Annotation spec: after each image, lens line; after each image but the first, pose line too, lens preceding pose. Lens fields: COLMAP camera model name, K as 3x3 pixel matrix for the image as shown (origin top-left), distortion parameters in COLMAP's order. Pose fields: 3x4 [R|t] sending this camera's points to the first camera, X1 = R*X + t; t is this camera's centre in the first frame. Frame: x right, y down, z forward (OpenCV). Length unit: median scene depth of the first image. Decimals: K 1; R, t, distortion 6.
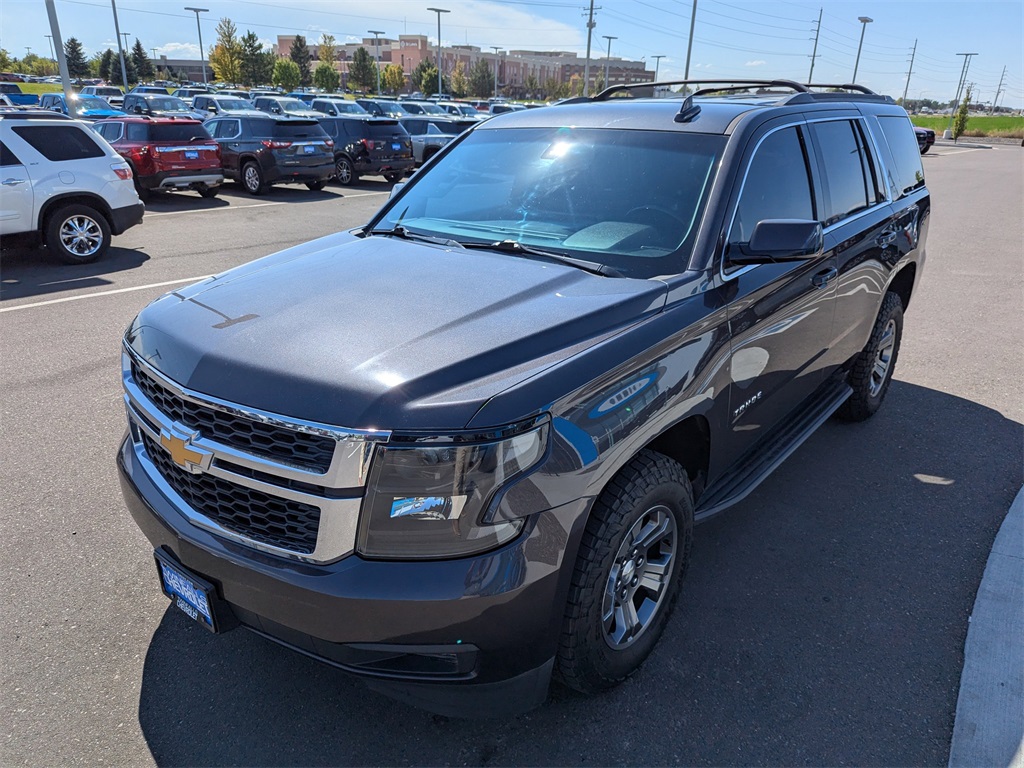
lens RADIAL K [[728.4, 0, 512.0], [0, 728.4, 384.0], [0, 0, 1]] dist [0.051712, -0.049513]
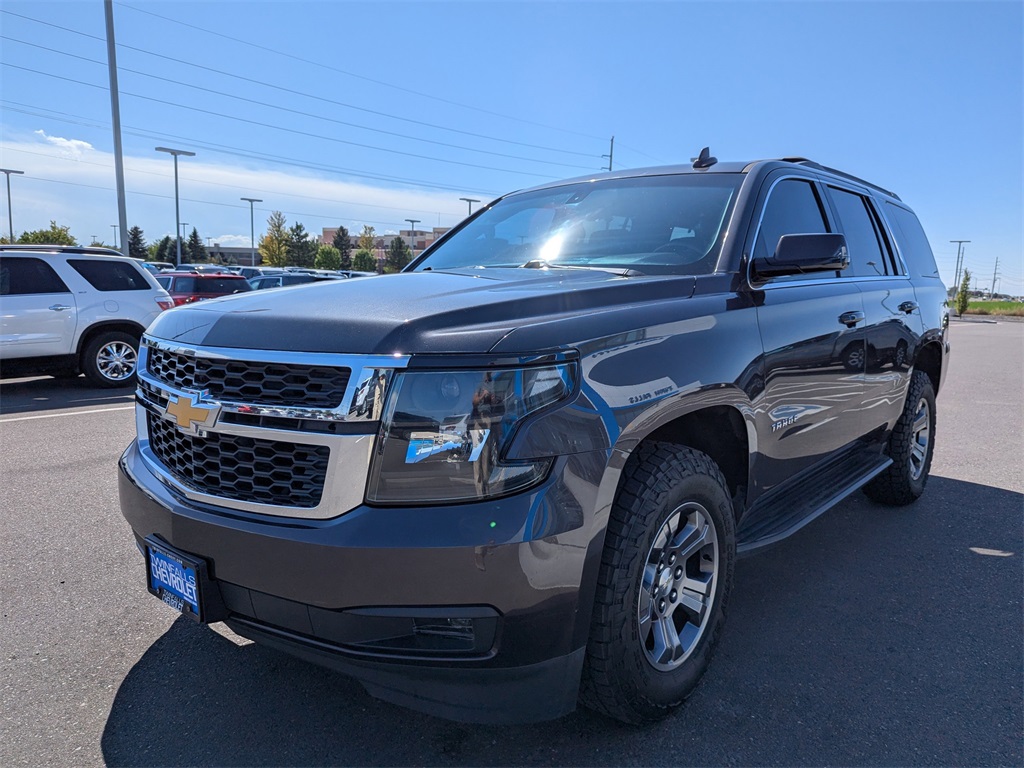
lens RADIAL K [[724.8, 0, 524.0], [0, 724.8, 388.1], [0, 0, 1]] dist [0.056621, -0.058766]
pose [[0.999869, 0.006230, -0.014961, -0.001735], [-0.009656, 0.970435, -0.241170, 0.128377], [0.013016, 0.241282, 0.970368, 0.038826]]
